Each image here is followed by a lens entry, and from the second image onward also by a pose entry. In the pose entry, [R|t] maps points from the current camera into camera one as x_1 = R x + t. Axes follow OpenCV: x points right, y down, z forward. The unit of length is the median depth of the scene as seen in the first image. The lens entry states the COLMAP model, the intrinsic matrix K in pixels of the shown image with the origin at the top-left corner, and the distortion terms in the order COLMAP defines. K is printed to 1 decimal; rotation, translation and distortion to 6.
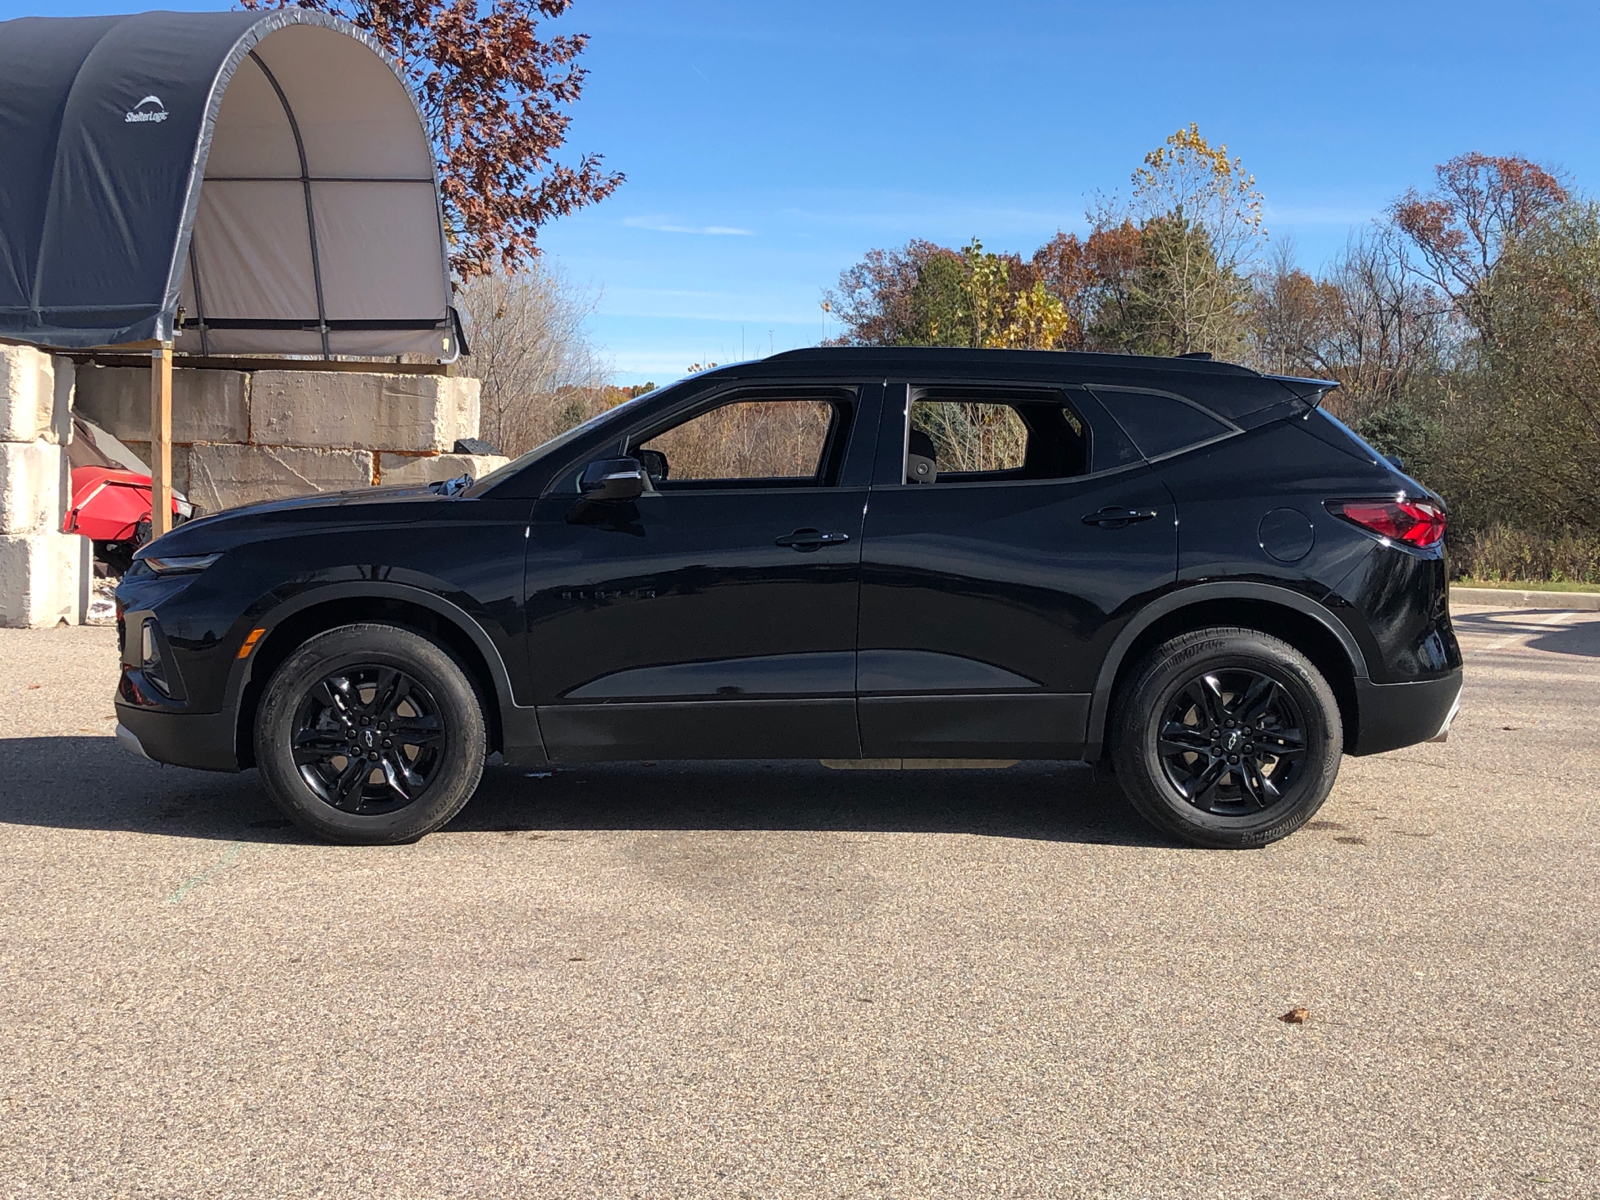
lens RADIAL K [[2193.1, 0, 799.4], [0, 2193.1, 599.4], [0, 0, 1]] dist [0.072022, 0.000000]
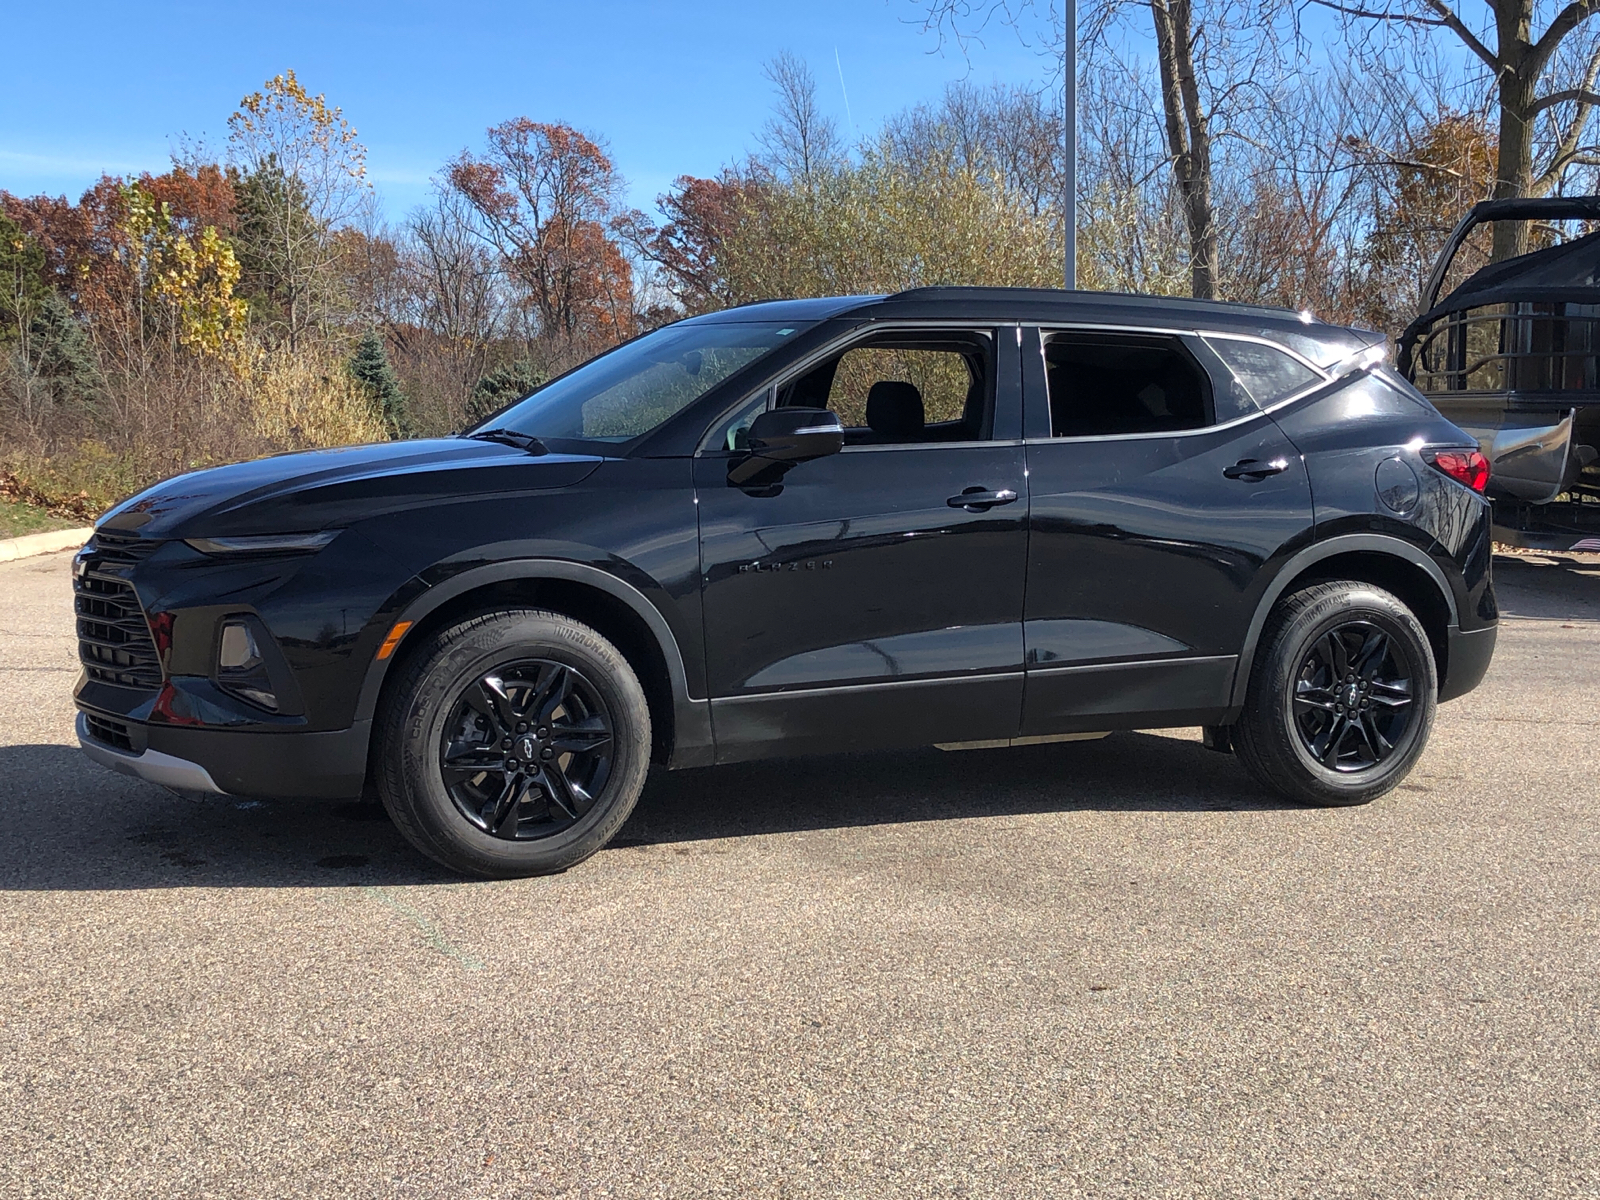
lens RADIAL K [[2193.1, 0, 799.1], [0, 2193.1, 604.2], [0, 0, 1]] dist [0.072022, 0.000000]
pose [[0.915661, -0.036458, 0.400295, -0.425359], [0.027421, 0.999224, 0.028282, -0.011552], [-0.401015, -0.014921, 0.915950, 0.198065]]
